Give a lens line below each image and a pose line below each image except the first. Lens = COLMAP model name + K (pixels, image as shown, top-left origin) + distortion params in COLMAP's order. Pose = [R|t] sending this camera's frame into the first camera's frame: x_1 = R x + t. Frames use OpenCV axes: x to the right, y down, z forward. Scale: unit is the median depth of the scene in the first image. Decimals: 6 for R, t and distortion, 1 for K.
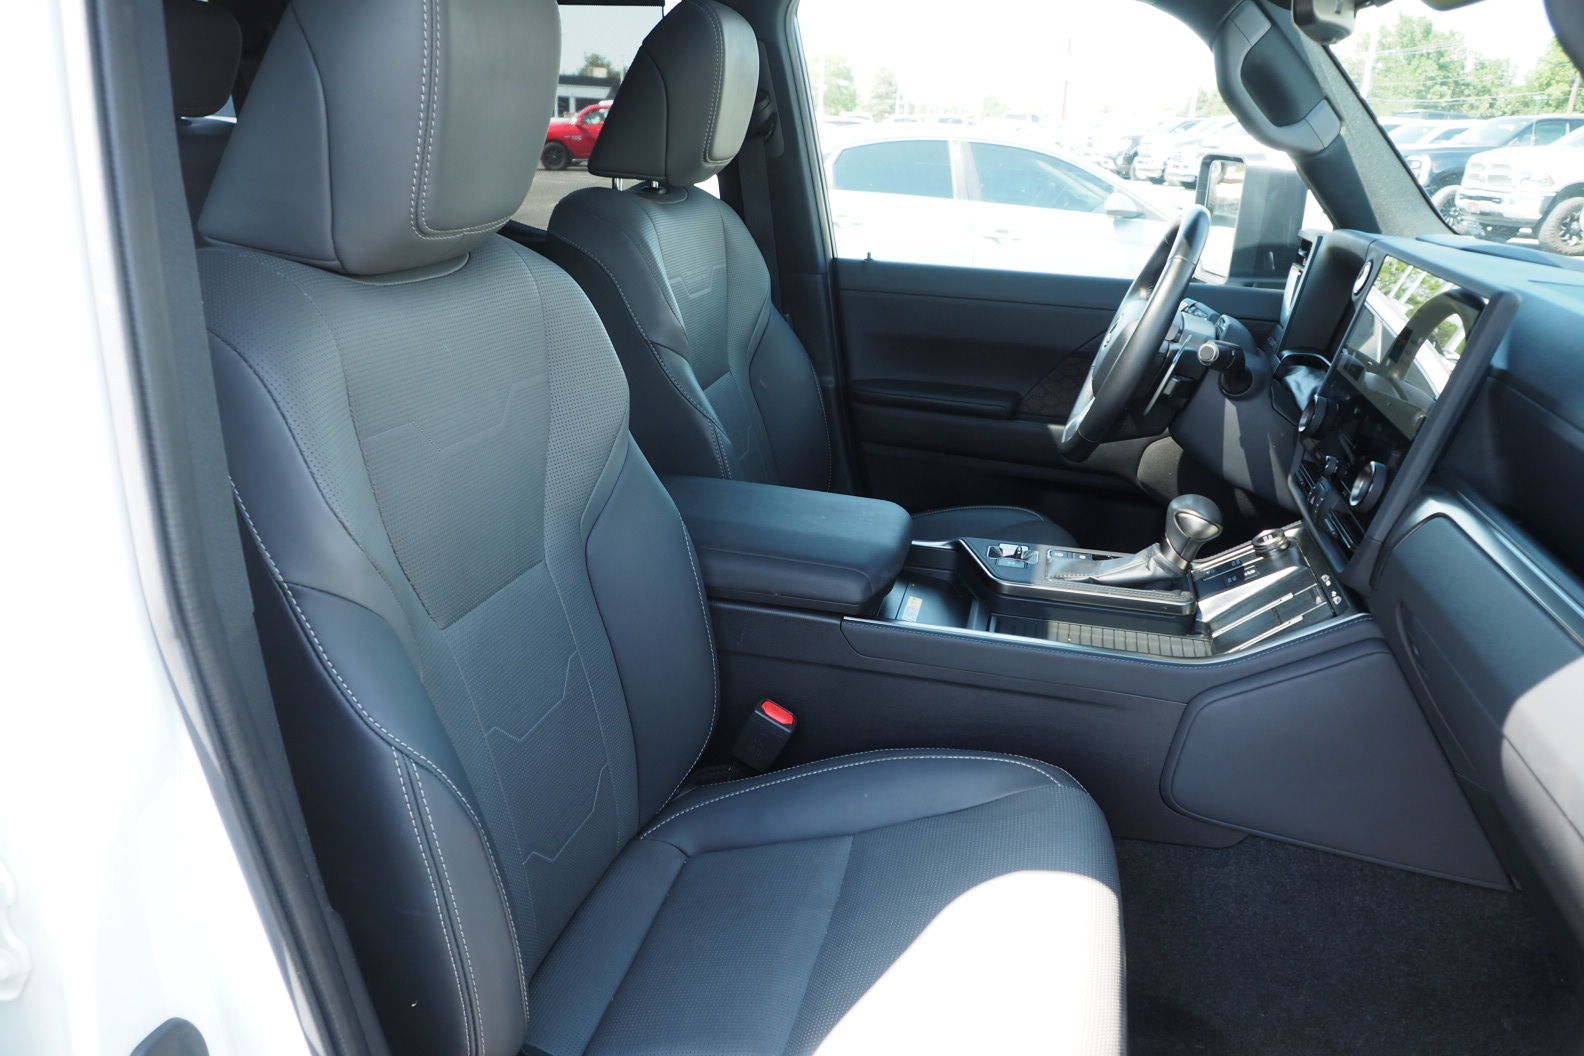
lens RADIAL K [[1115.2, 0, 783.0], [0, 1115.2, 532.0], [0, 0, 1]] dist [-0.034090, 0.010661]
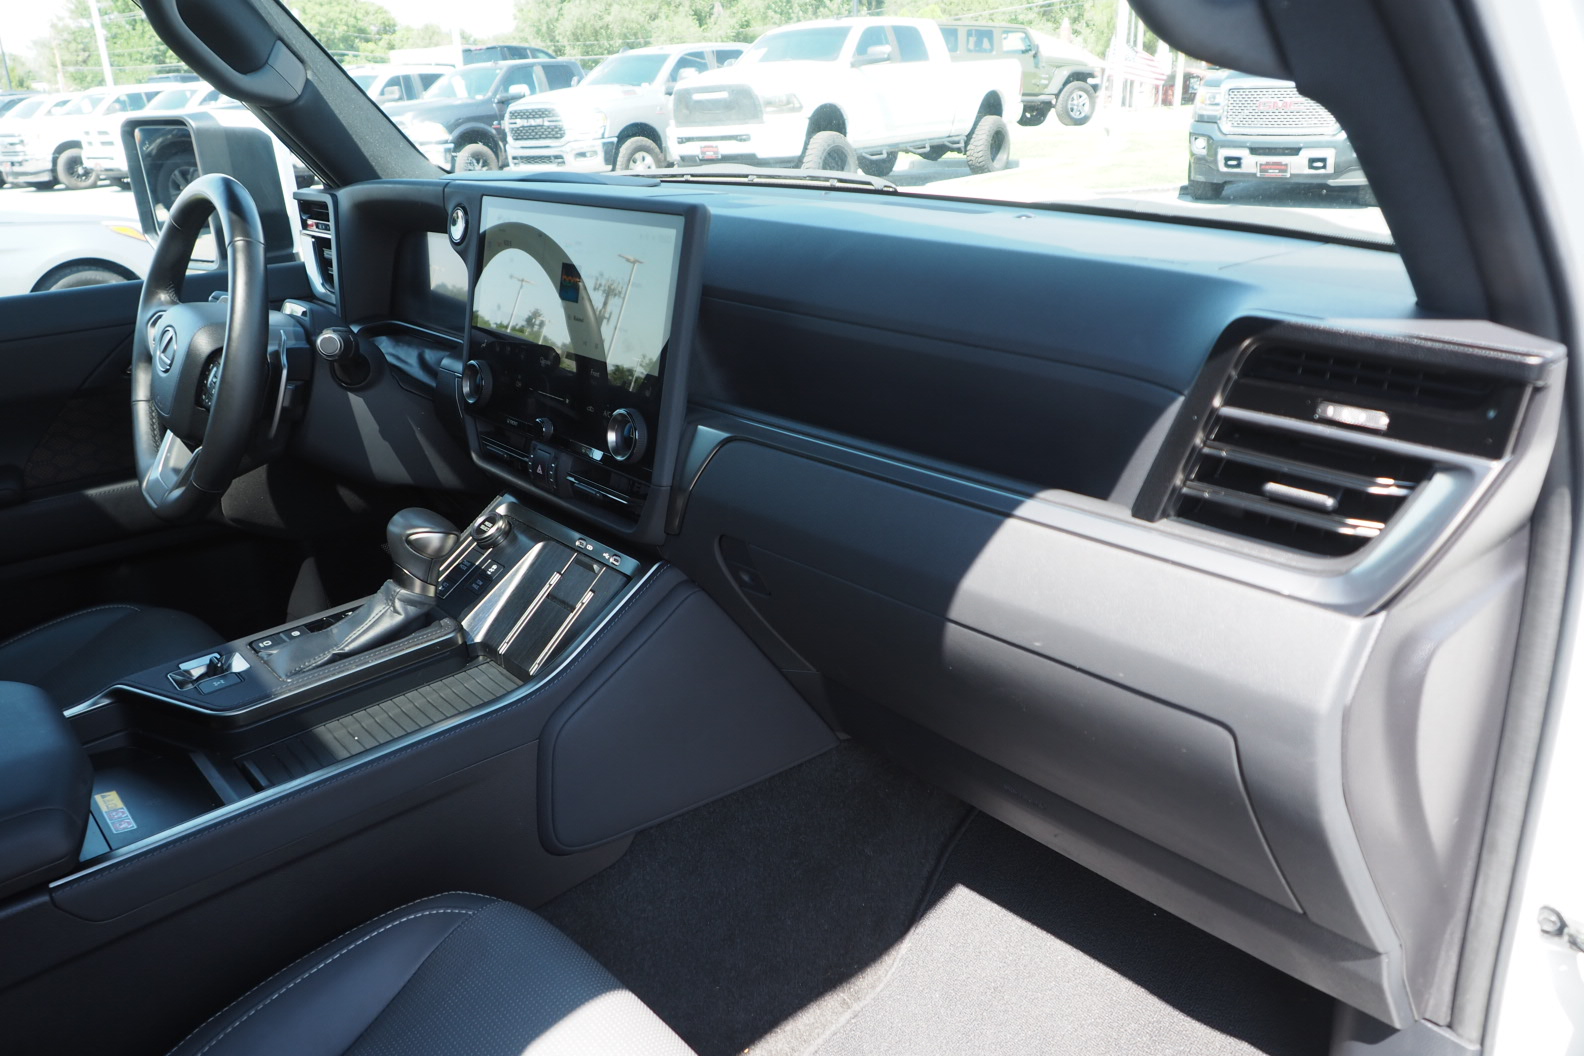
lens RADIAL K [[1115.2, 0, 798.0], [0, 1115.2, 523.3], [0, 0, 1]] dist [-0.034090, 0.010661]
pose [[0.551237, -0.350396, 0.757206, -0.101477], [0.335213, 0.924082, 0.183586, -0.077655], [-0.764048, 0.152626, 0.626846, 0.251559]]
